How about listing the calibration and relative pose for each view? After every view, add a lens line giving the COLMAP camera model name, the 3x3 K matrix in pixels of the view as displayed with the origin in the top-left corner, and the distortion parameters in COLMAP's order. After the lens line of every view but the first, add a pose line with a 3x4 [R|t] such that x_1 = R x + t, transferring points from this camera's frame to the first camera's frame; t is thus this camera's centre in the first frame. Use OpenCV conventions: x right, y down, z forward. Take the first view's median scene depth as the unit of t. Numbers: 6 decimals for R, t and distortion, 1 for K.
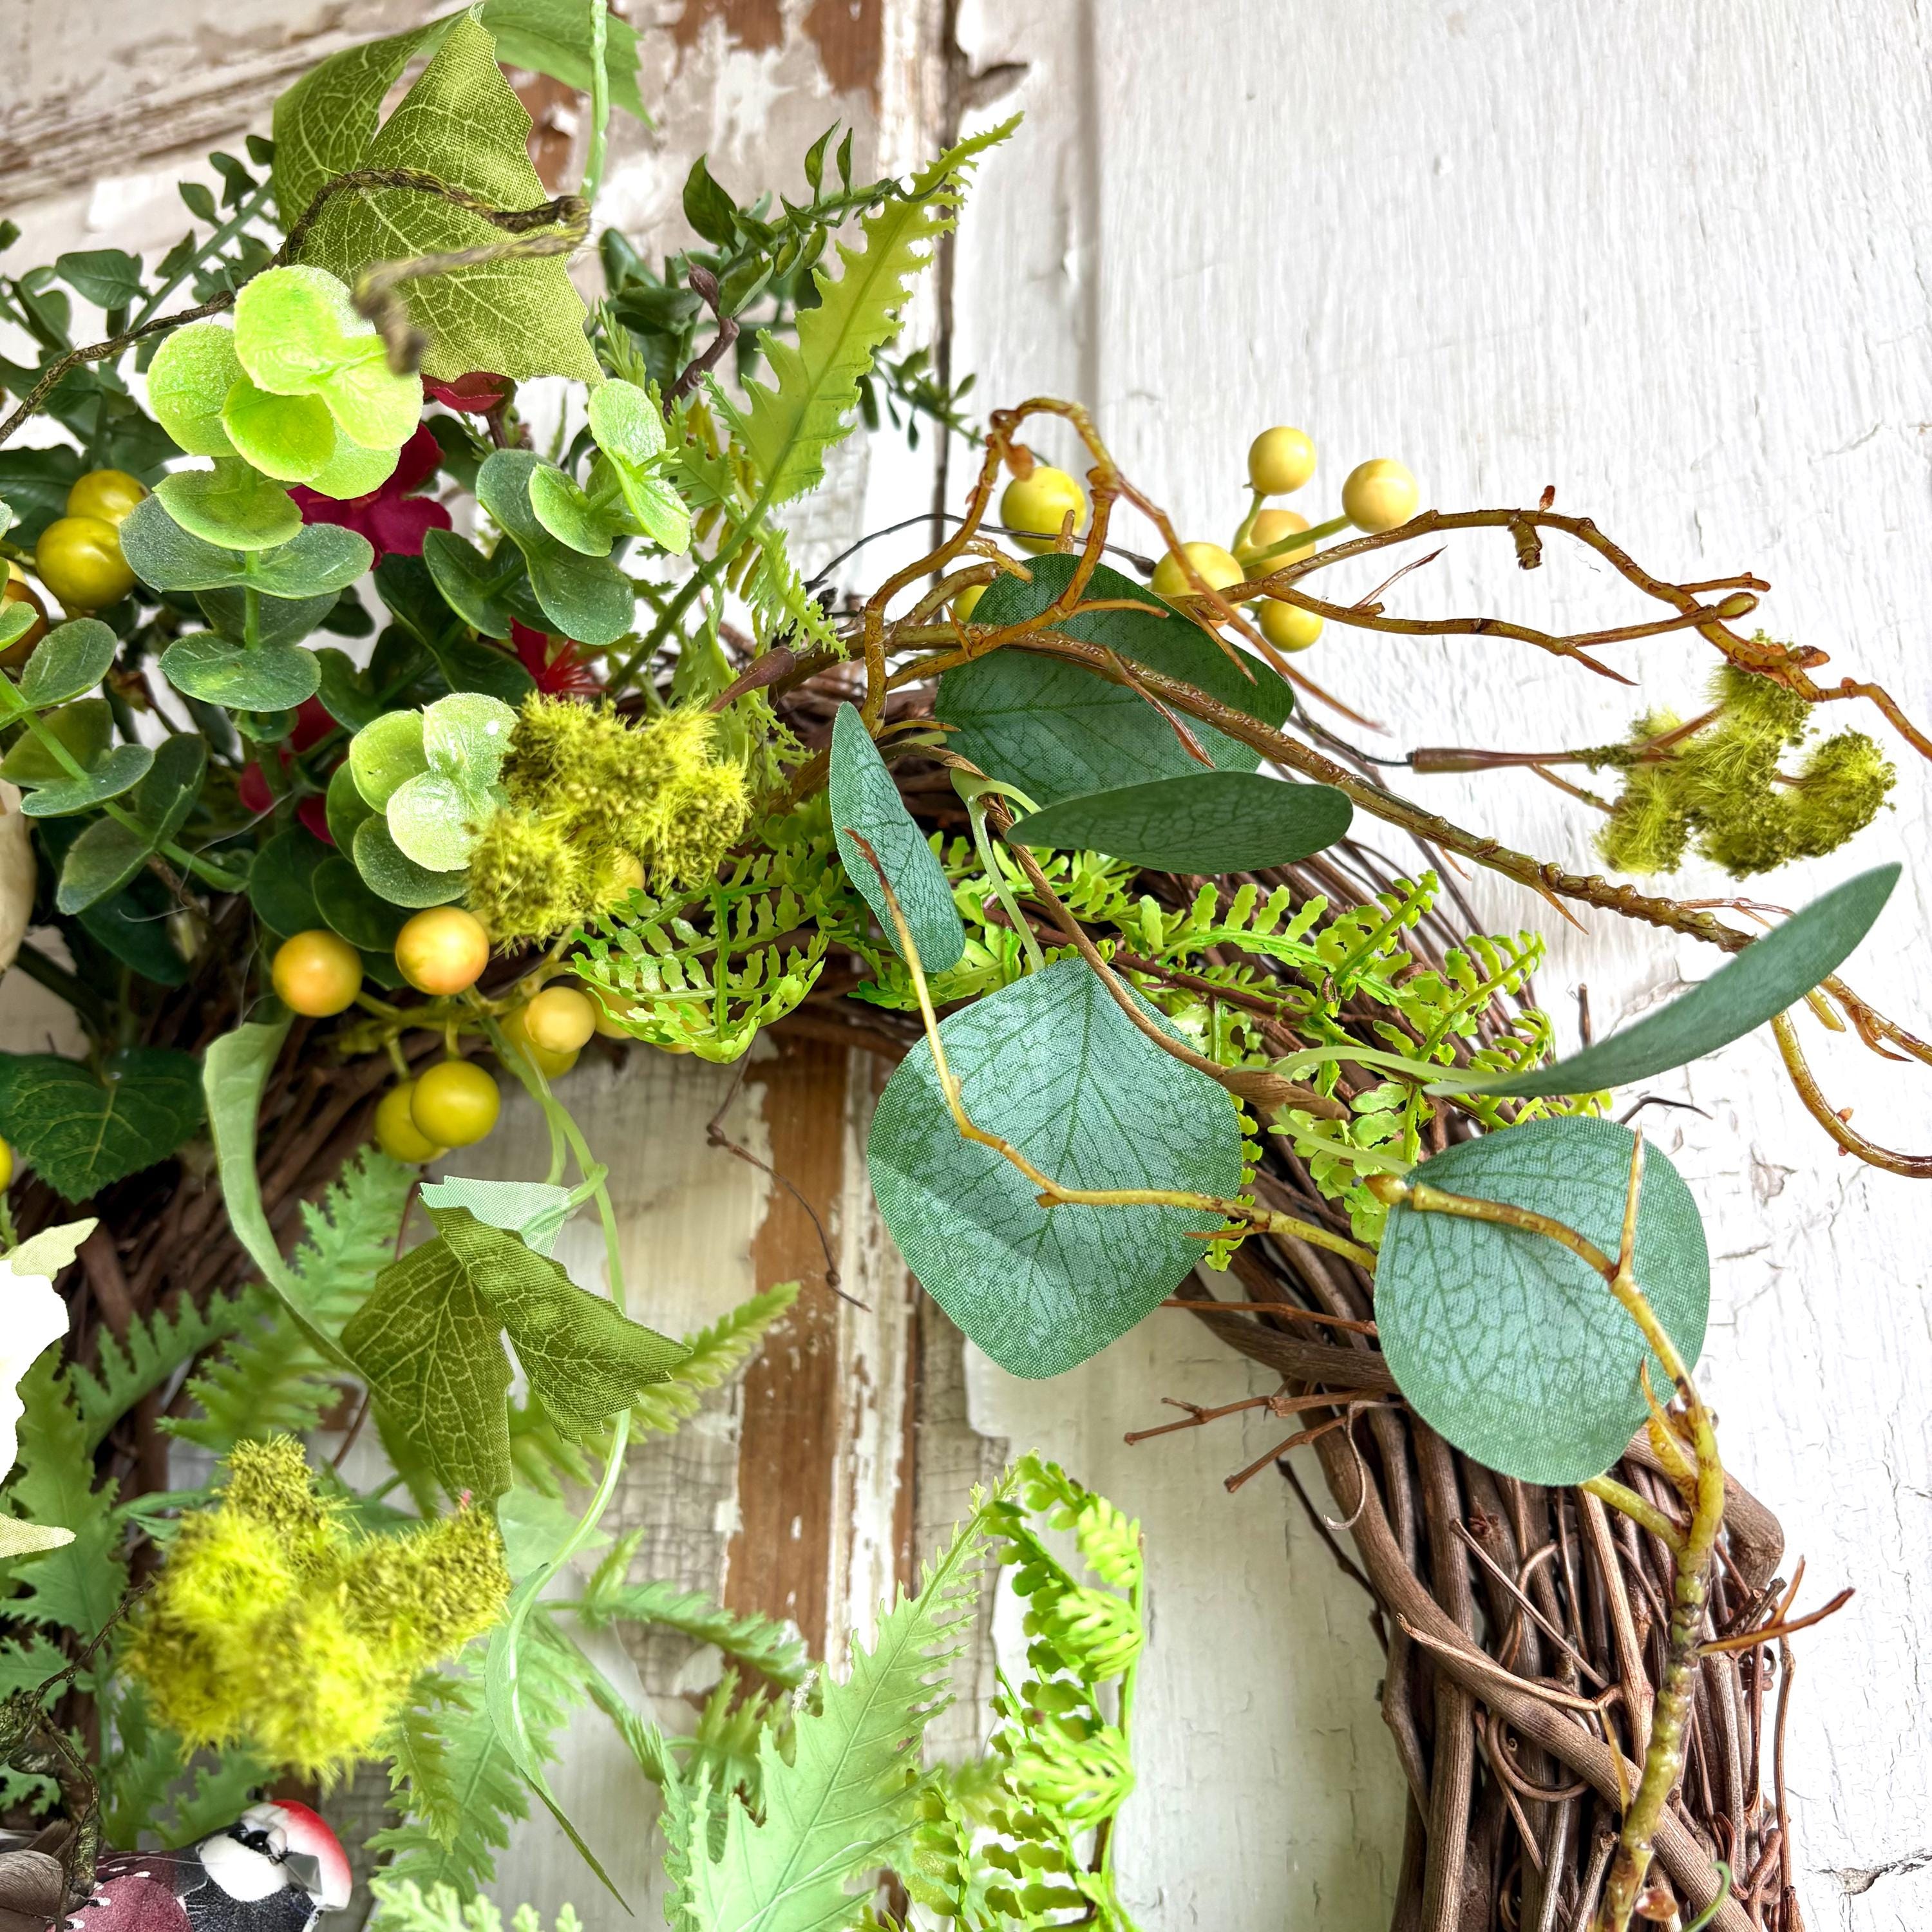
lens RADIAL K [[2025.2, 0, 959.8], [0, 2025.2, 947.3], [0, 0, 1]] dist [0.008448, -0.021336]
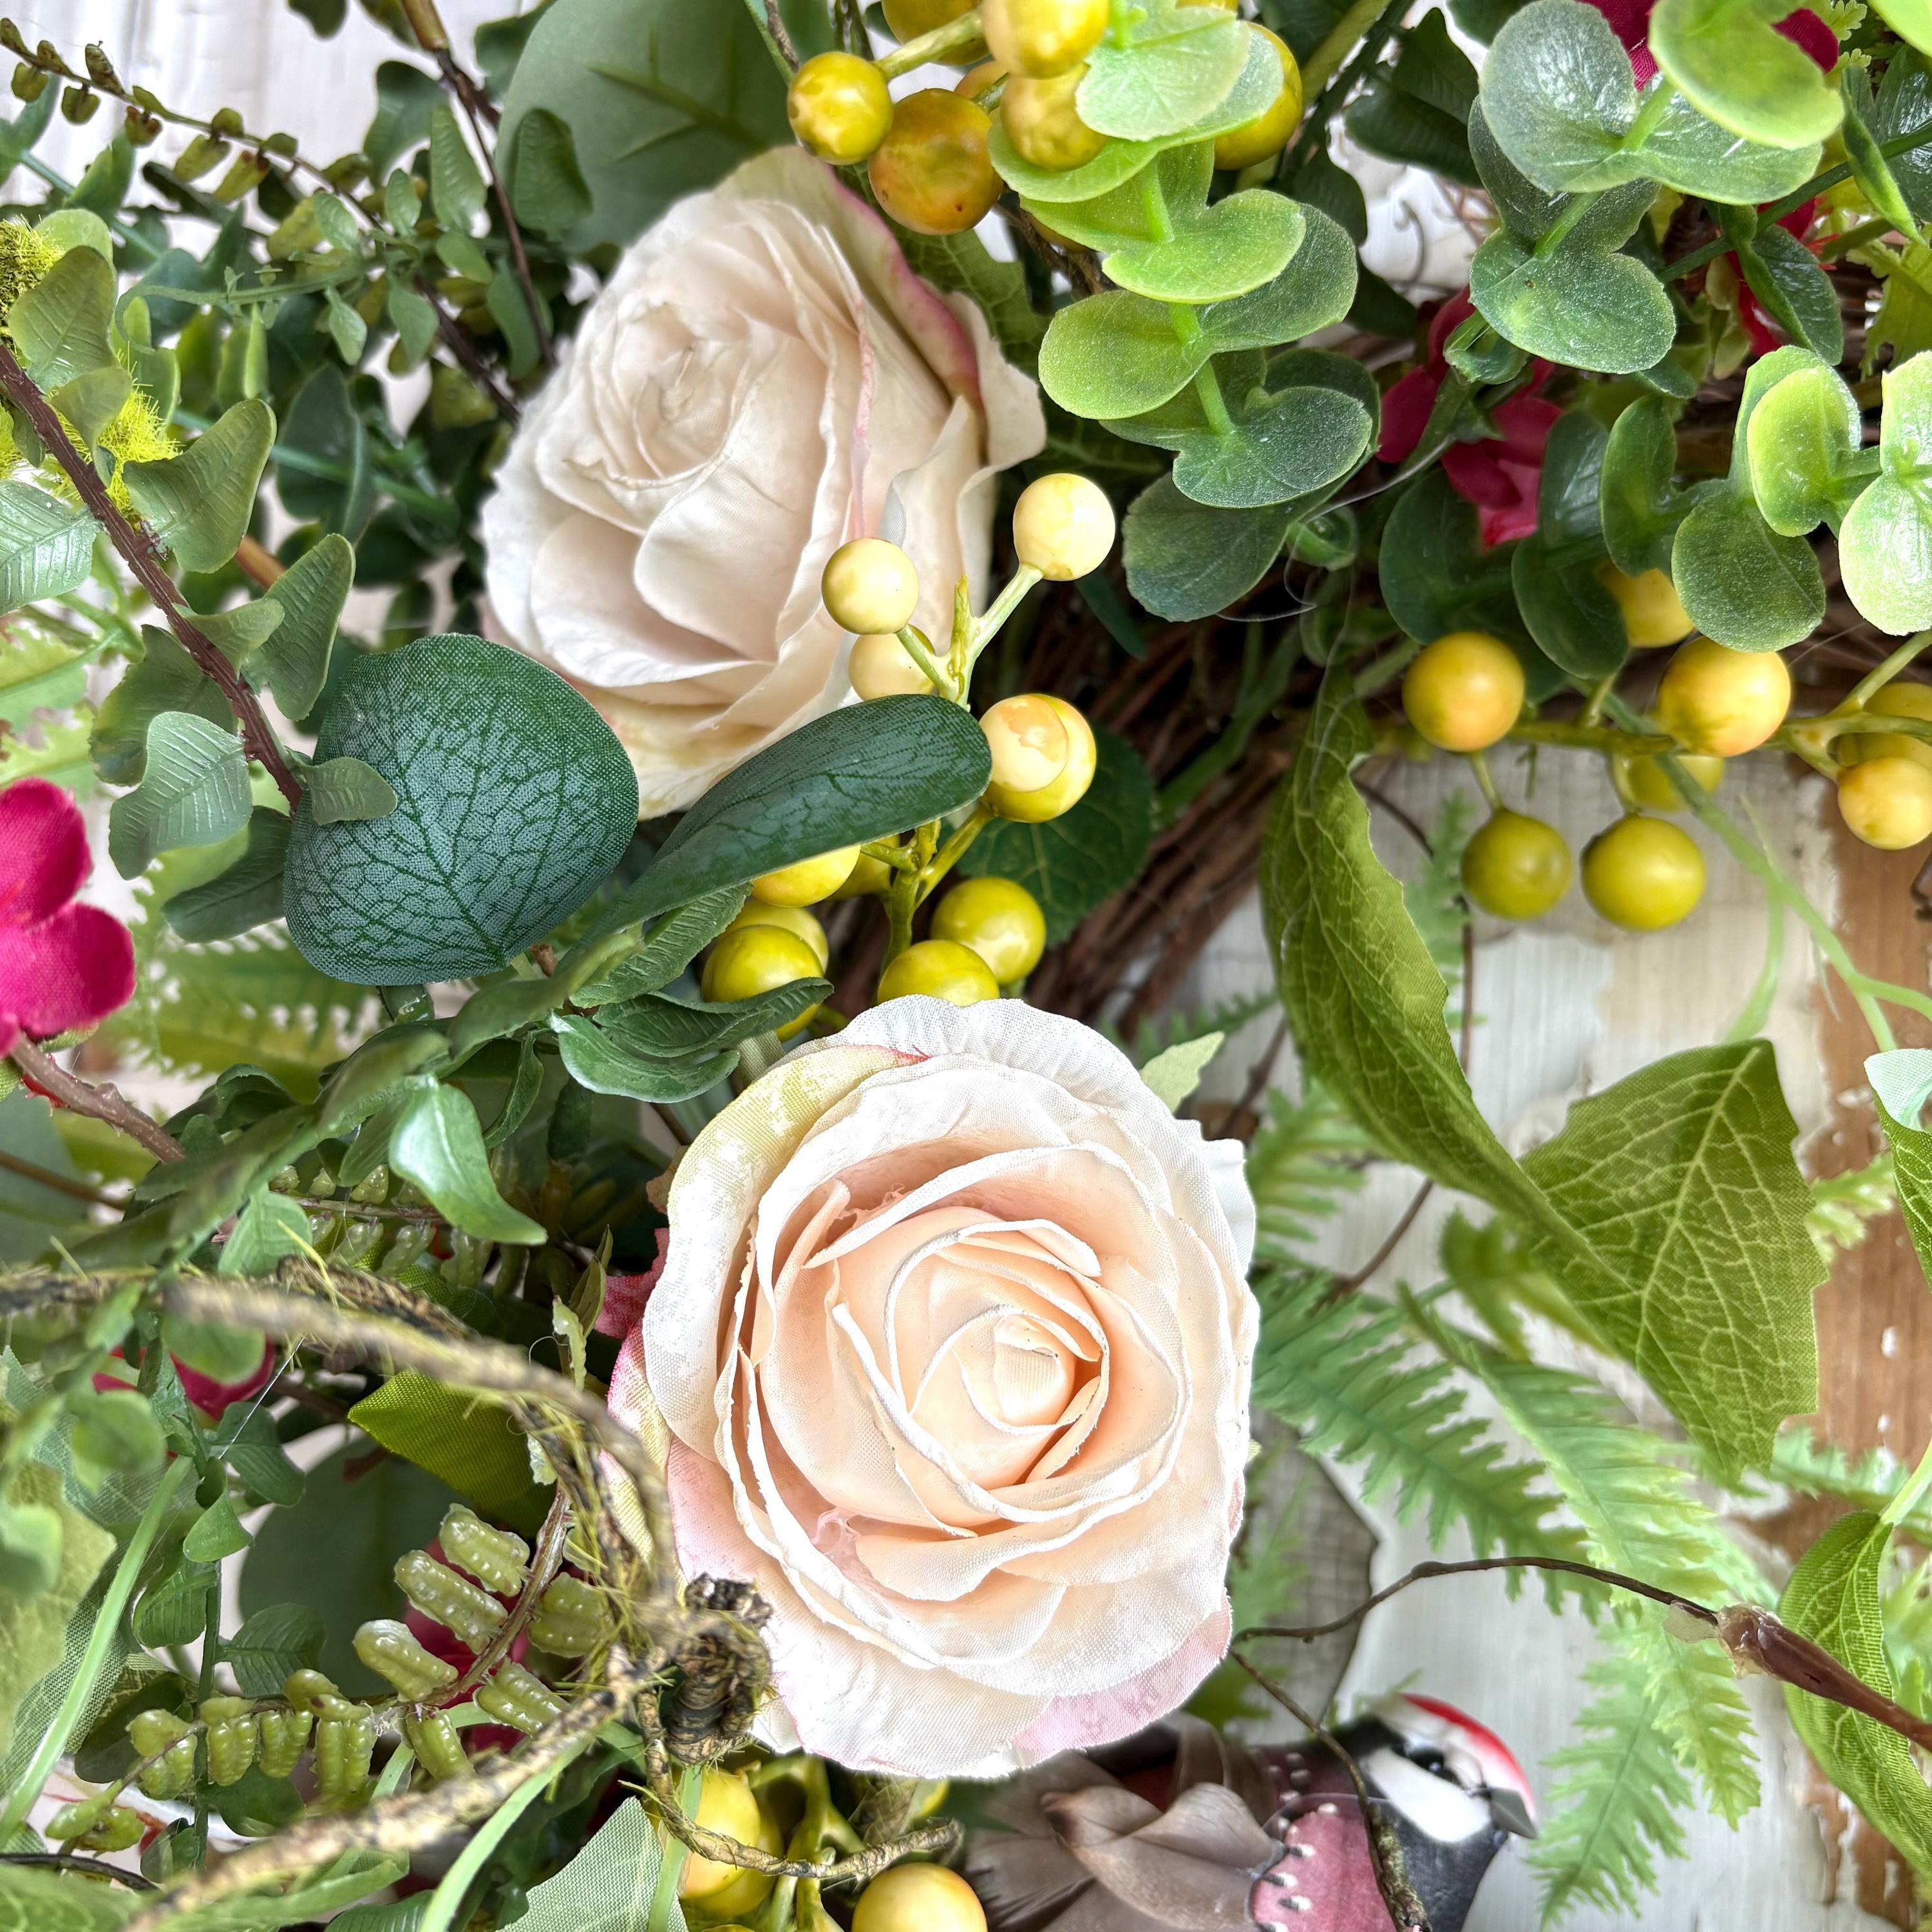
lens RADIAL K [[2032.2, 0, 929.2], [0, 2032.2, 990.3], [0, 0, 1]] dist [0.005358, -0.031831]
pose [[0.995463, 0.038935, -0.086816, -0.453443], [-0.010006, 0.950220, 0.311418, -0.113782], [0.094619, -0.309136, 0.946299, 0.258328]]
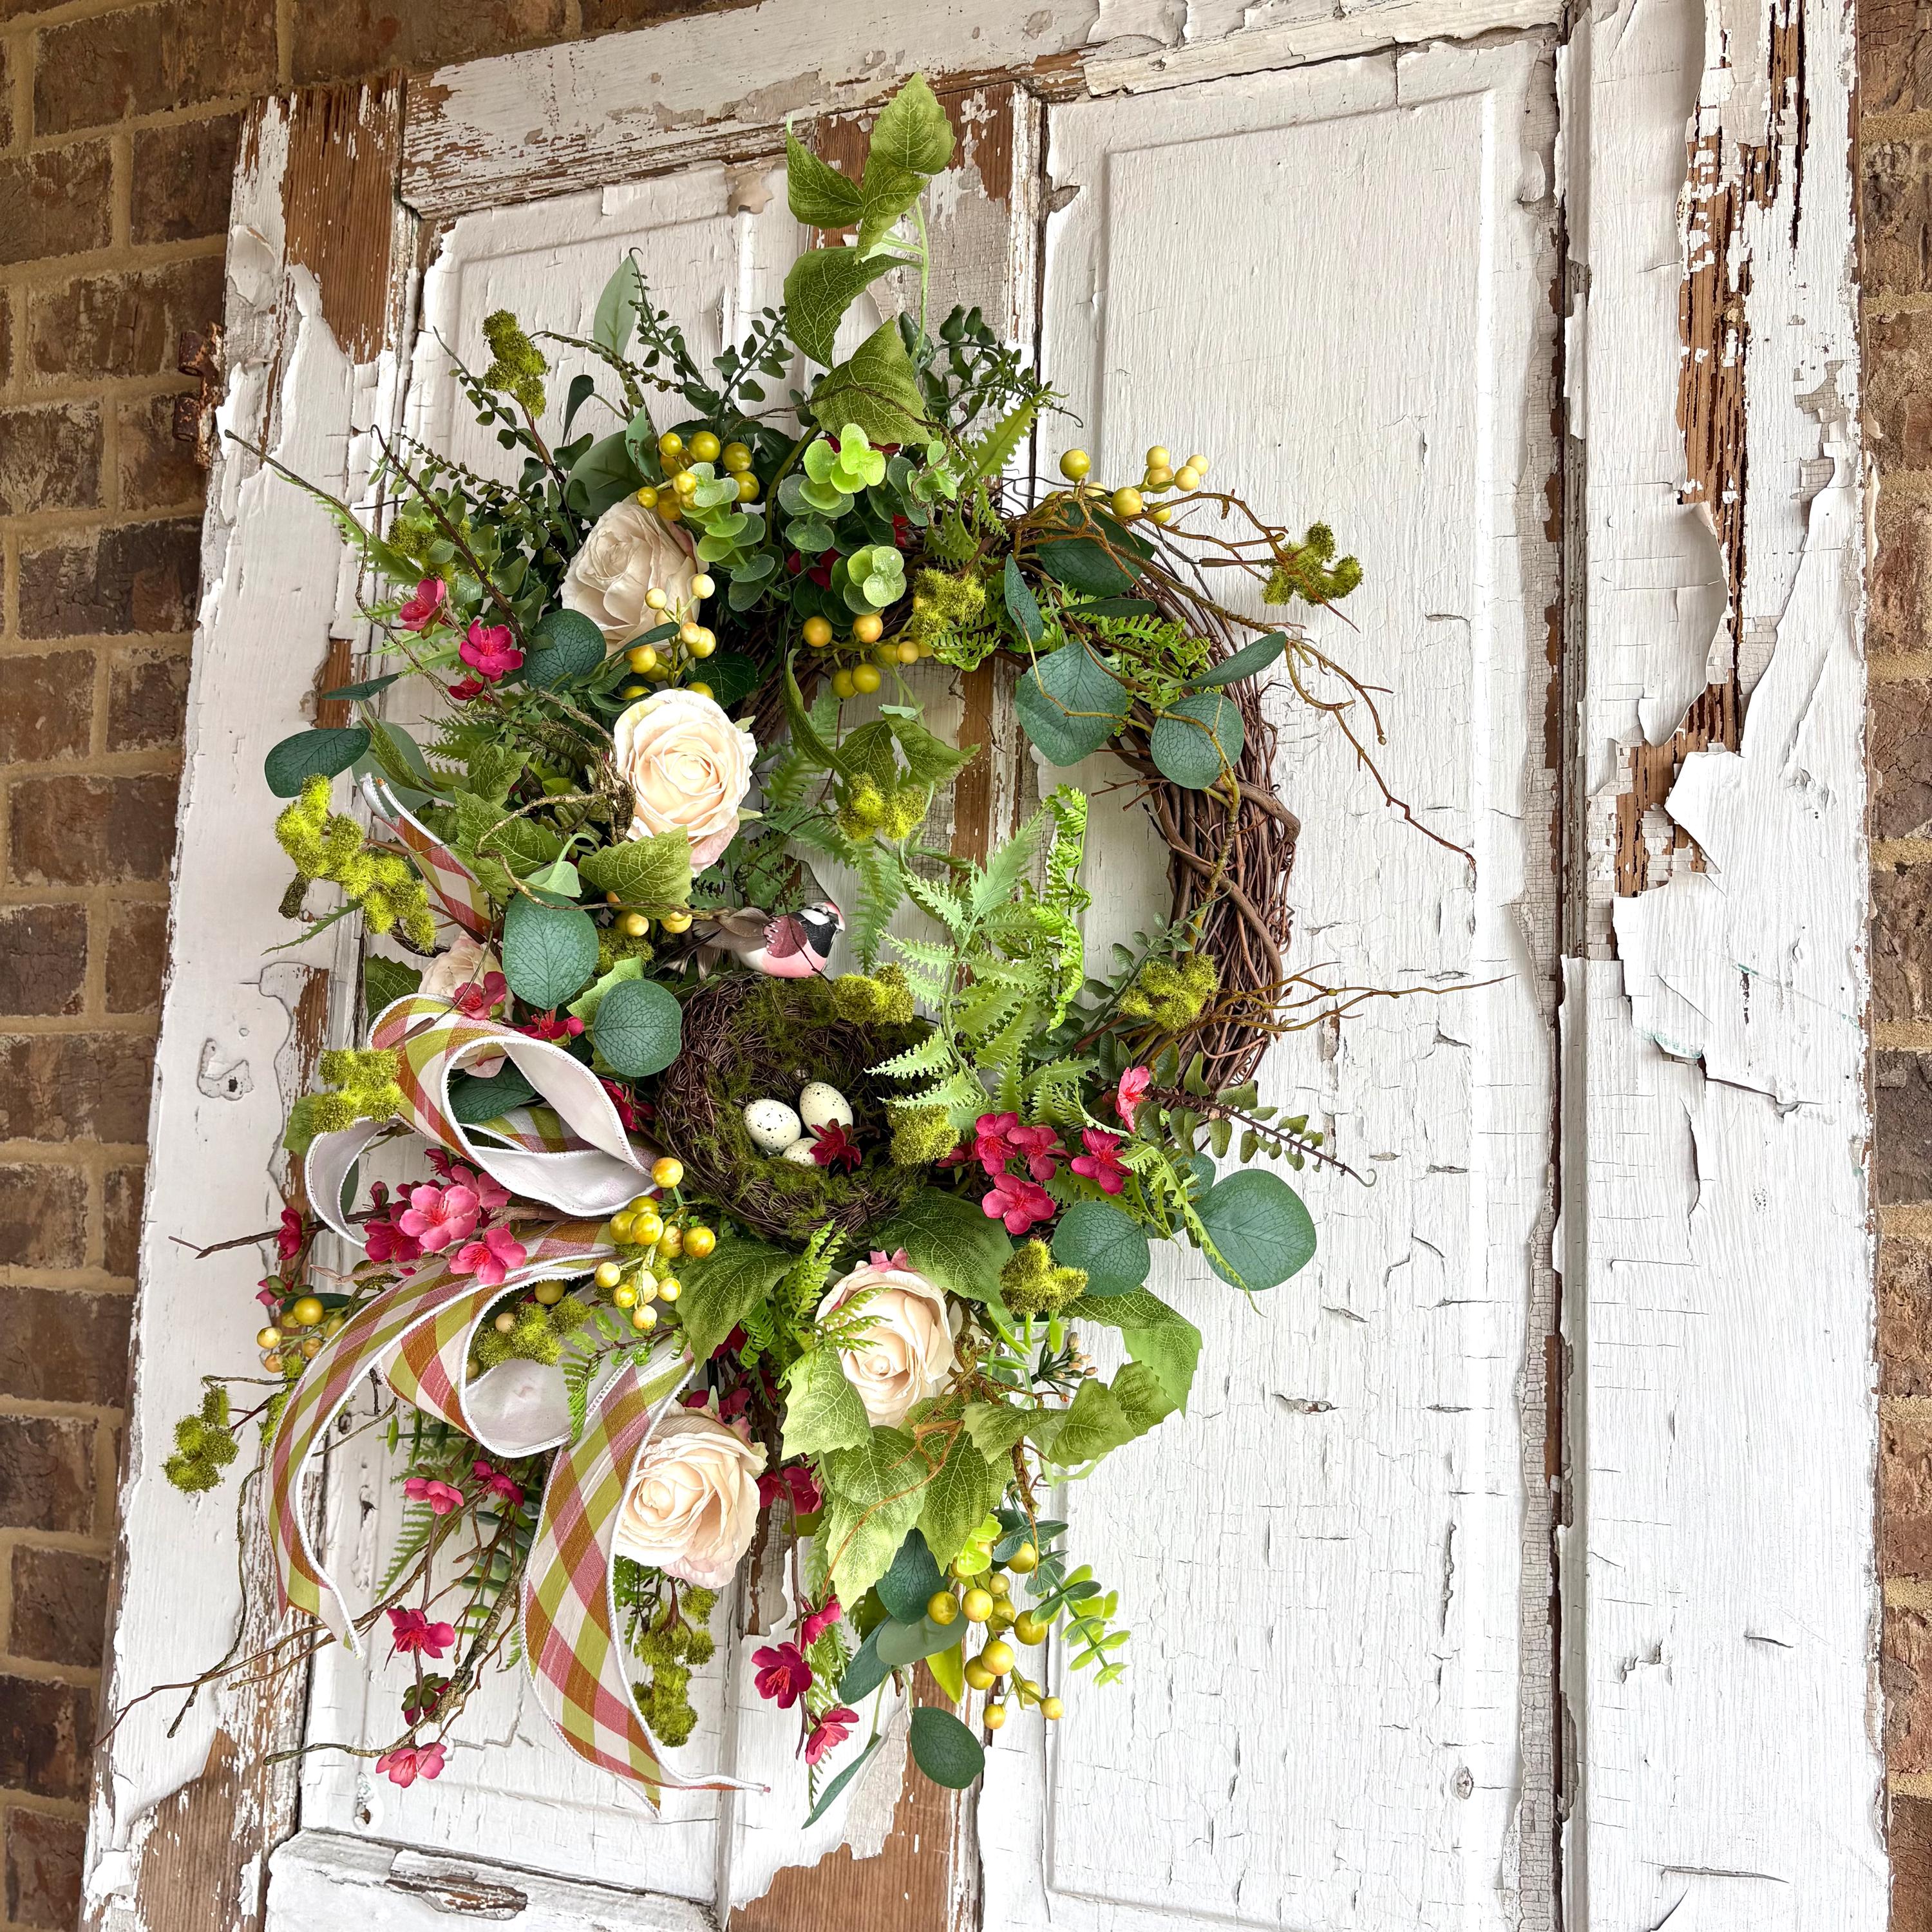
lens RADIAL K [[1884.0, 0, 960.8], [0, 1884.0, 999.4], [0, 0, 1]] dist [0.025726, -0.036401]
pose [[0.999525, 0.020296, -0.023195, -0.041869], [-0.013424, 0.964116, 0.265142, -0.201528], [0.027744, -0.264704, 0.963930, -1.762607]]
